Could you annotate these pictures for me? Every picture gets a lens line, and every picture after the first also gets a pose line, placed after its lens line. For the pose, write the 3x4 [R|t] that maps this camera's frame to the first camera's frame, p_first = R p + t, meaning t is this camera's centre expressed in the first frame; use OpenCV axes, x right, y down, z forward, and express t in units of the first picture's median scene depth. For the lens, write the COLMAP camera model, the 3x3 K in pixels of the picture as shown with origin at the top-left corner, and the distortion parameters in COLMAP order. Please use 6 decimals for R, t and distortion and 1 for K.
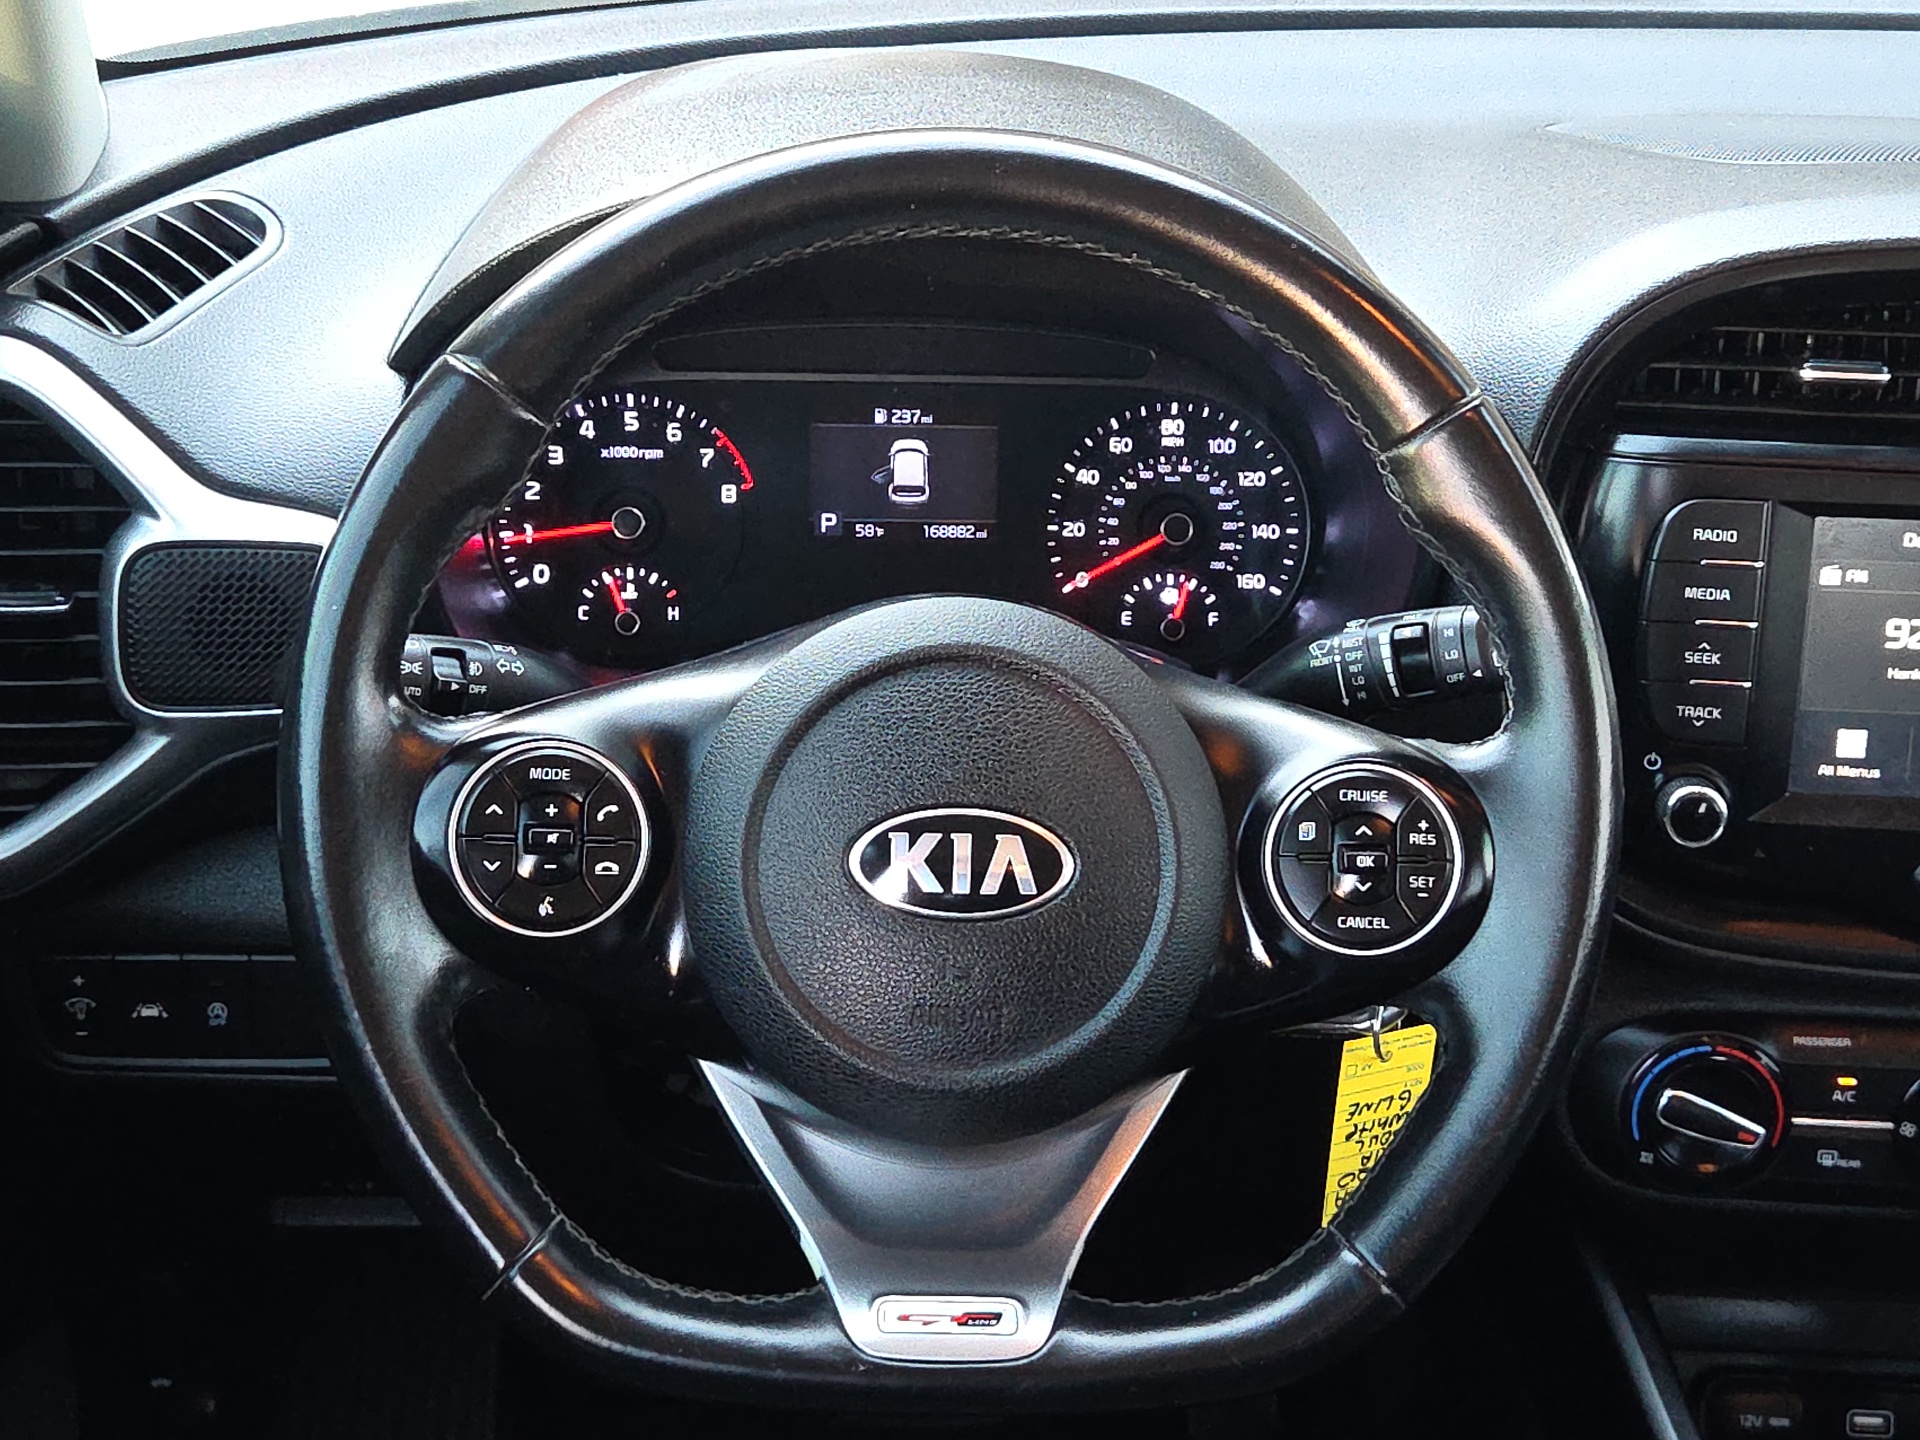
lens RADIAL K [[3056.5, 0, 976.1], [0, 3056.5, 705.3], [0, 0, 1]] dist [0.104849, 0.000000]
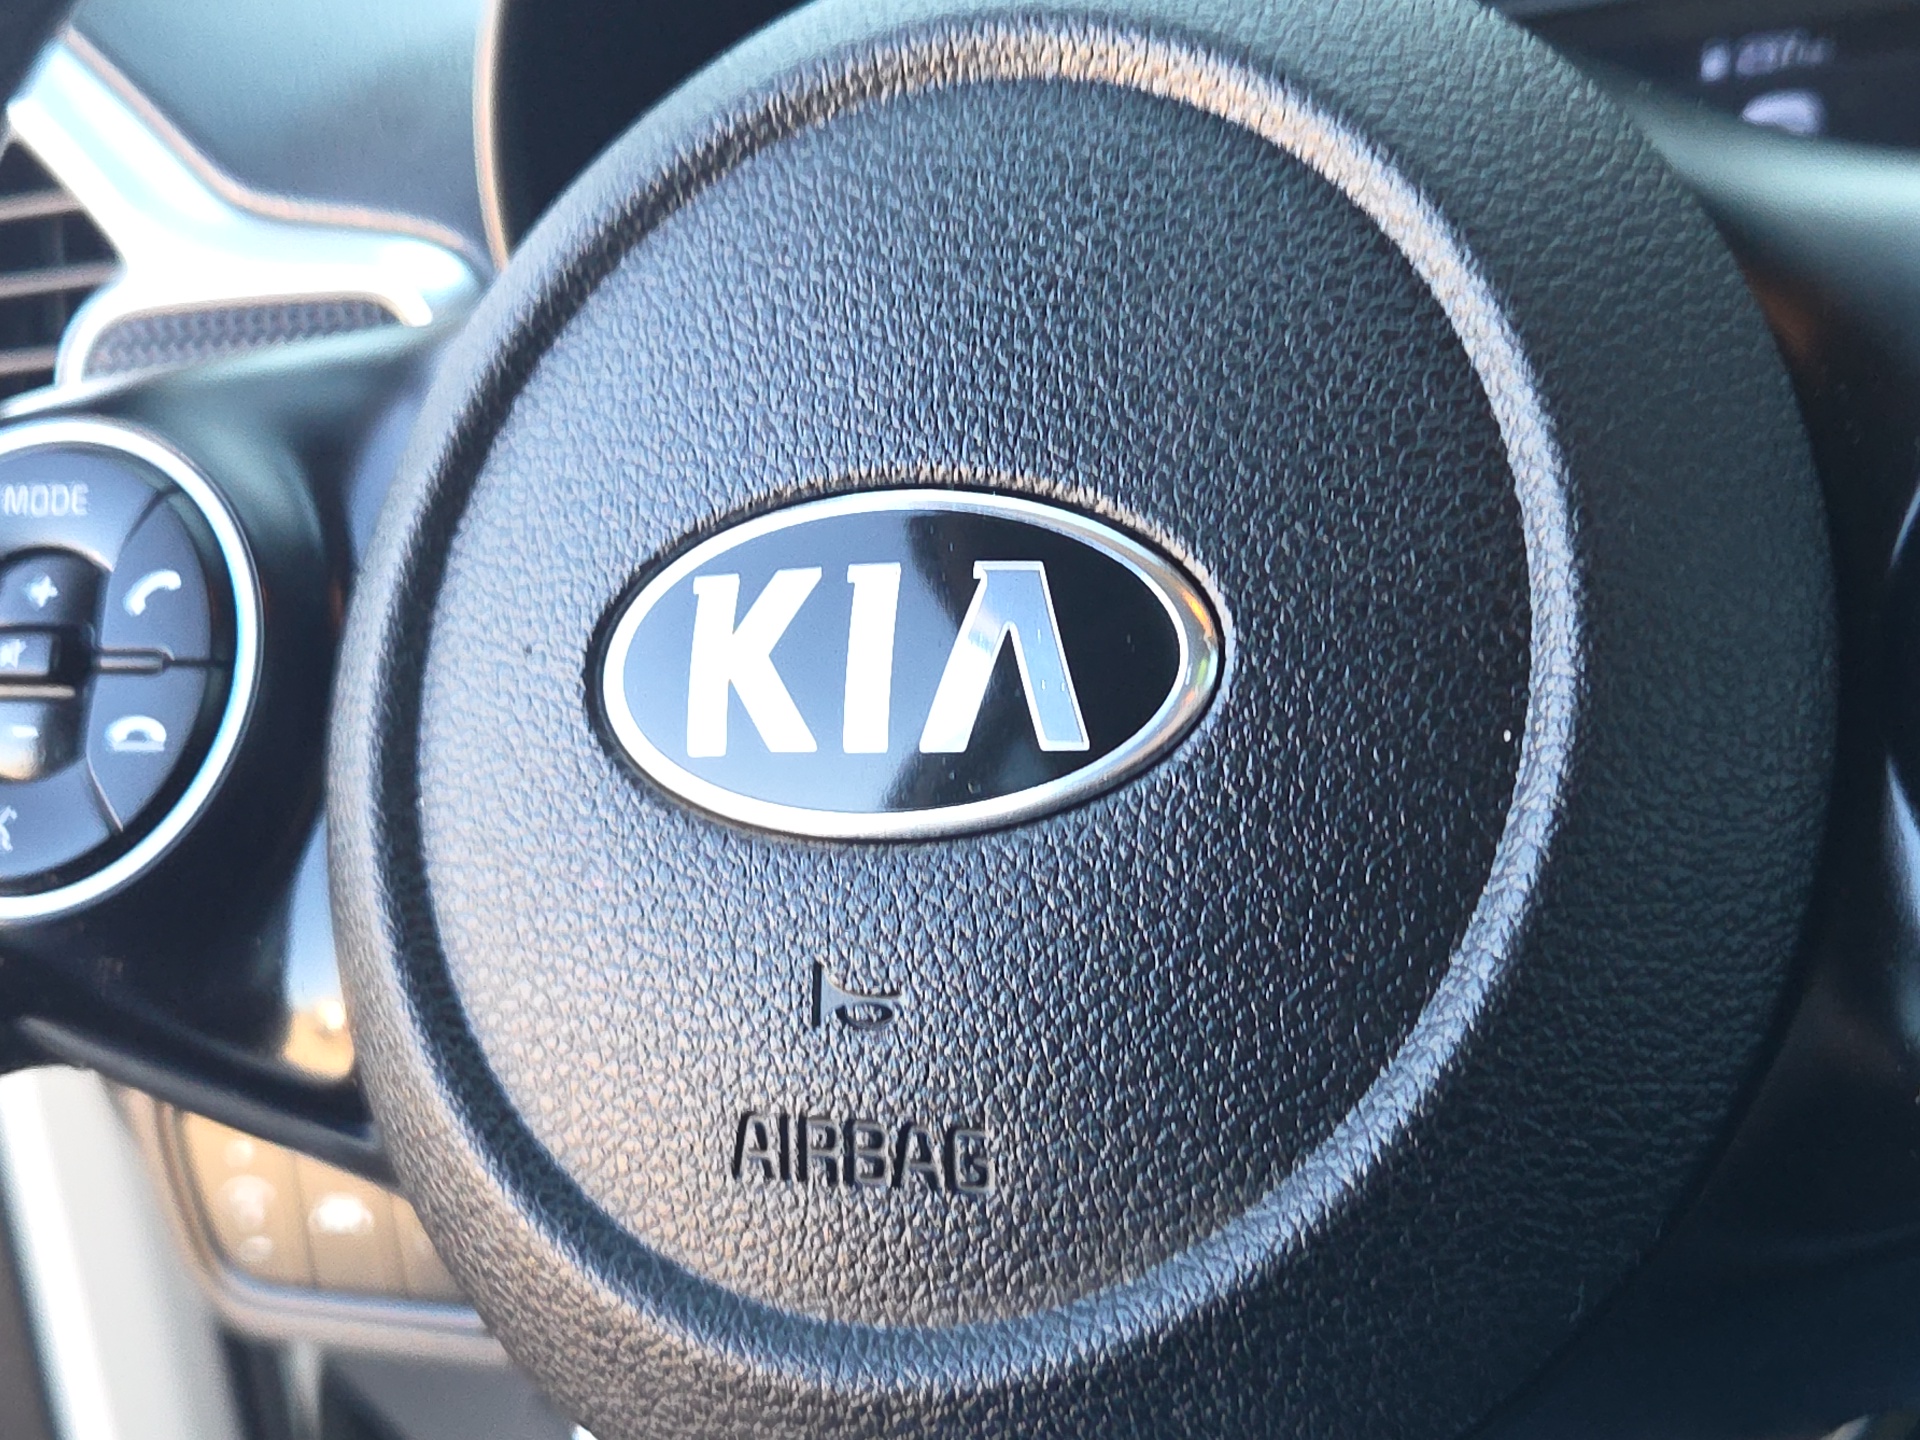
lens RADIAL K [[3032.2, 0, 962.3], [0, 3032.2, 717.8], [0, 0, 1]] dist [0.020818, 0.000000]
pose [[0.837860, -0.047009, -0.543857, 0.143314], [-0.018786, 0.993212, -0.114791, 0.077790], [0.545562, 0.106395, 0.831289, 0.623289]]
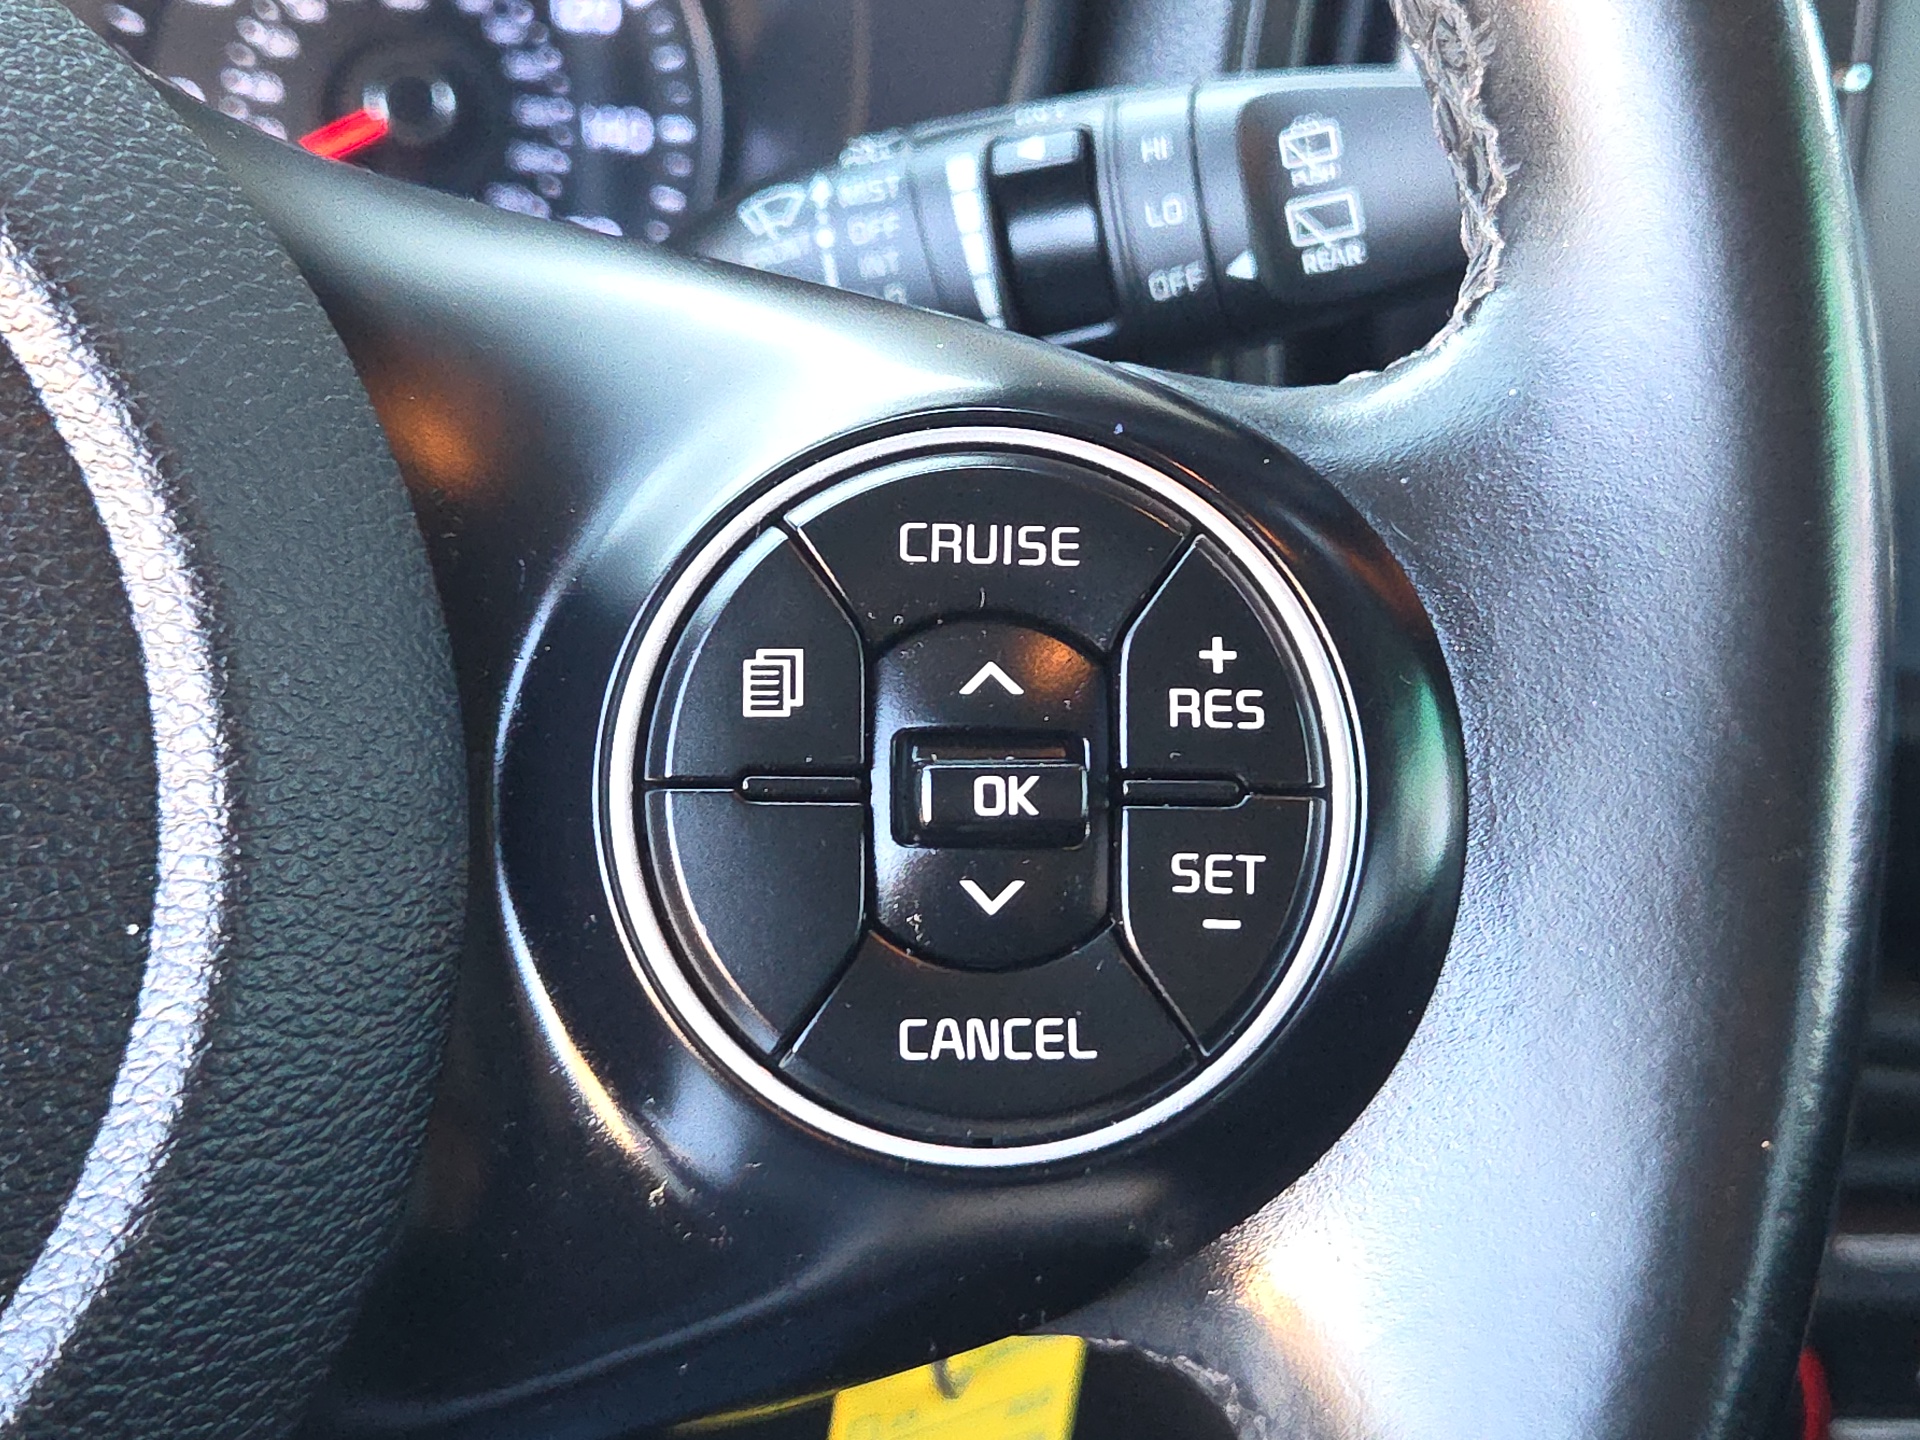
lens RADIAL K [[3032.2, 0, 967.5], [0, 3032.2, 710.5], [0, 0, 1]] dist [0.020818, 0.000000]
pose [[0.979297, -0.006536, 0.202324, 0.062633], [0.009166, 0.999885, -0.012066, 0.039873], [-0.202221, 0.013671, 0.979244, 0.643043]]
